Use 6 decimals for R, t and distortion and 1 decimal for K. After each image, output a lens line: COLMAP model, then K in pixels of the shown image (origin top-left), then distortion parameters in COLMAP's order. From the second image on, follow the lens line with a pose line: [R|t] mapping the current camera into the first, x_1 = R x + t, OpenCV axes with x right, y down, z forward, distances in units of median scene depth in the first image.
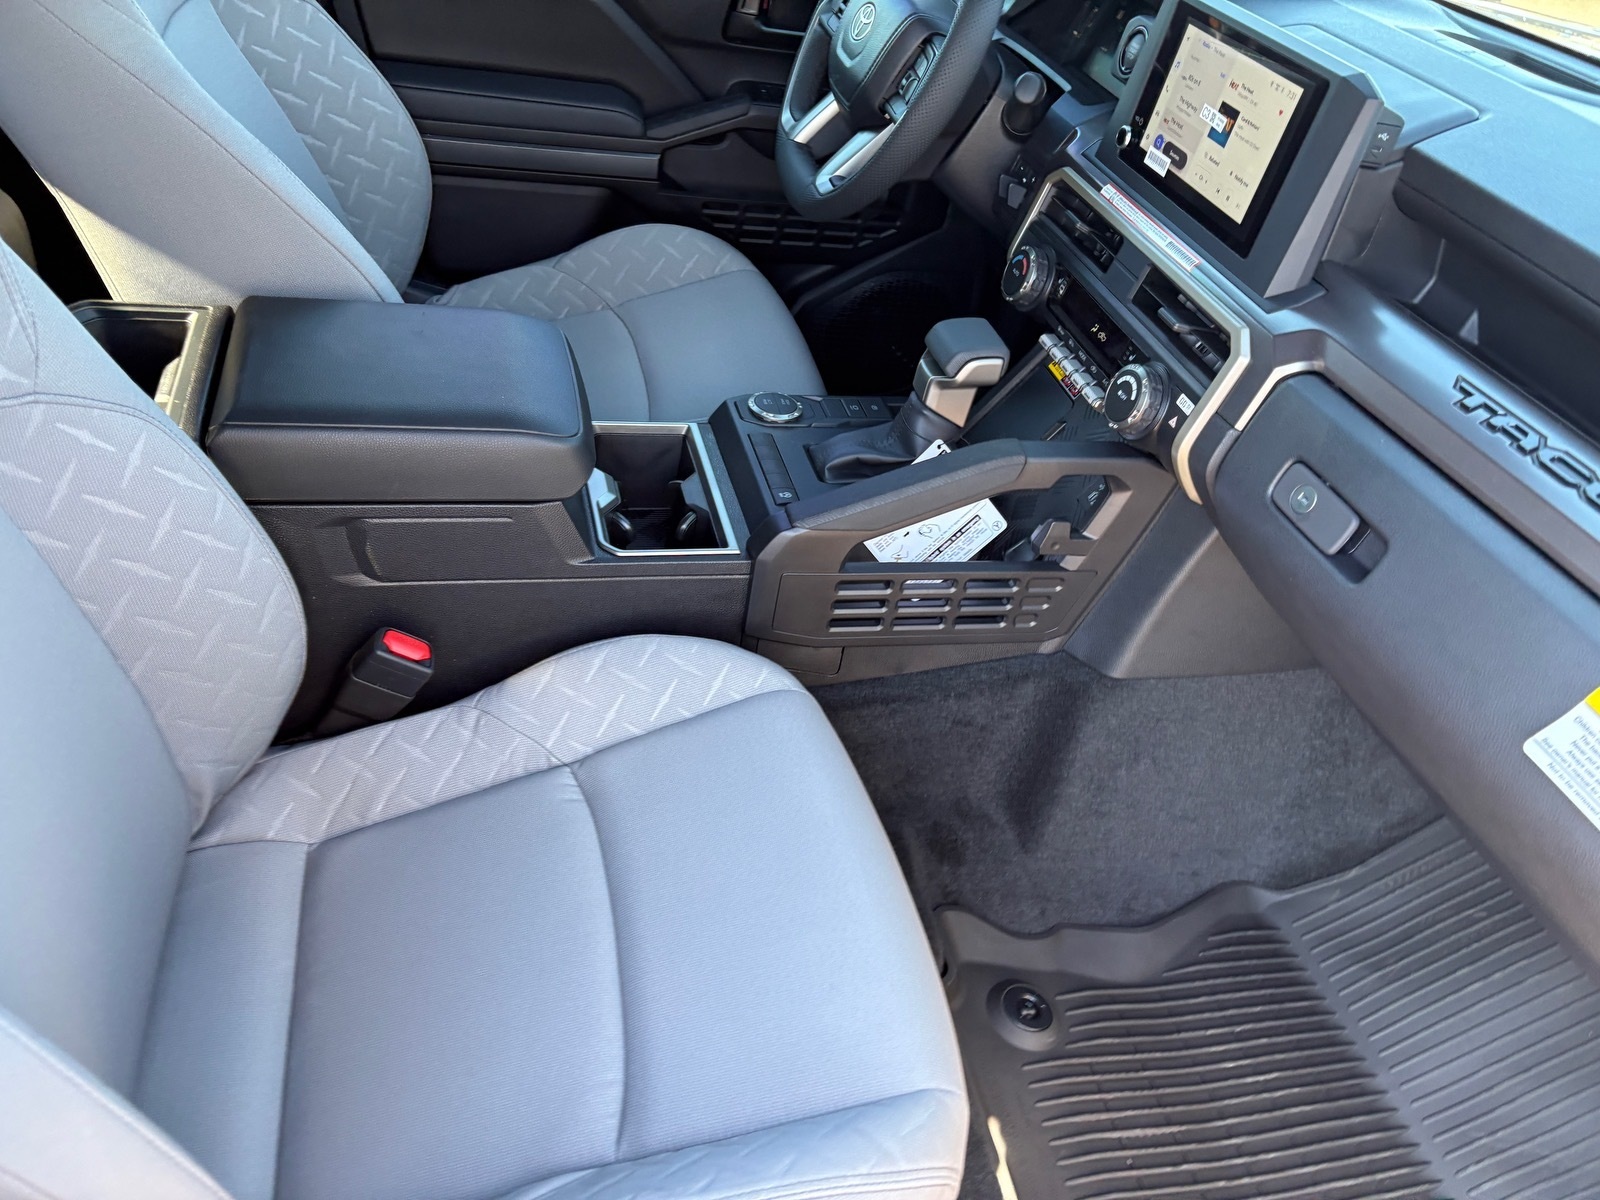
lens RADIAL K [[1233.4, 0, 811.8], [0, 1233.4, 605.8], [0, 0, 1]] dist [0.015325, 0.005685]
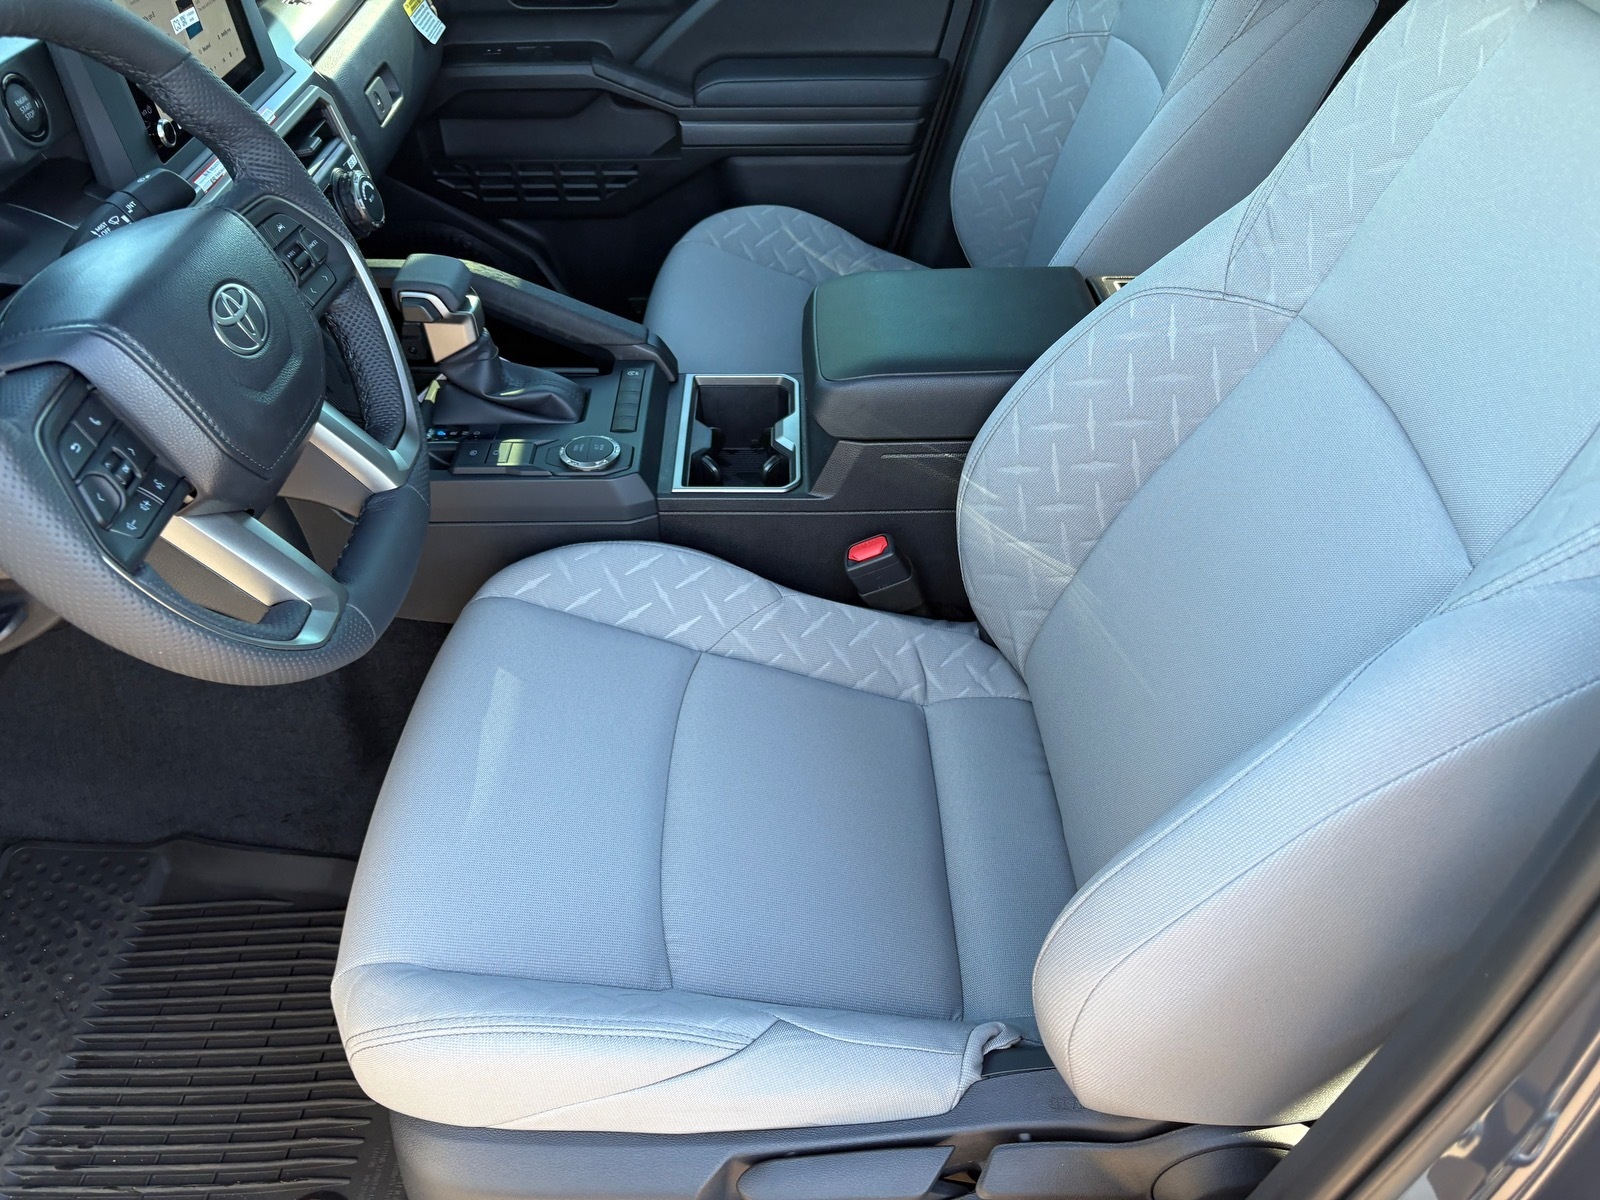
lens RADIAL K [[1233.4, 0, 805.9], [0, 1233.4, 589.8], [0, 0, 1]] dist [0.015325, 0.005685]
pose [[-0.962370, -0.260328, 0.077934, -0.317542], [0.018806, 0.222301, 0.974797, -1.160865], [-0.271091, 0.939581, -0.209040, 1.403375]]
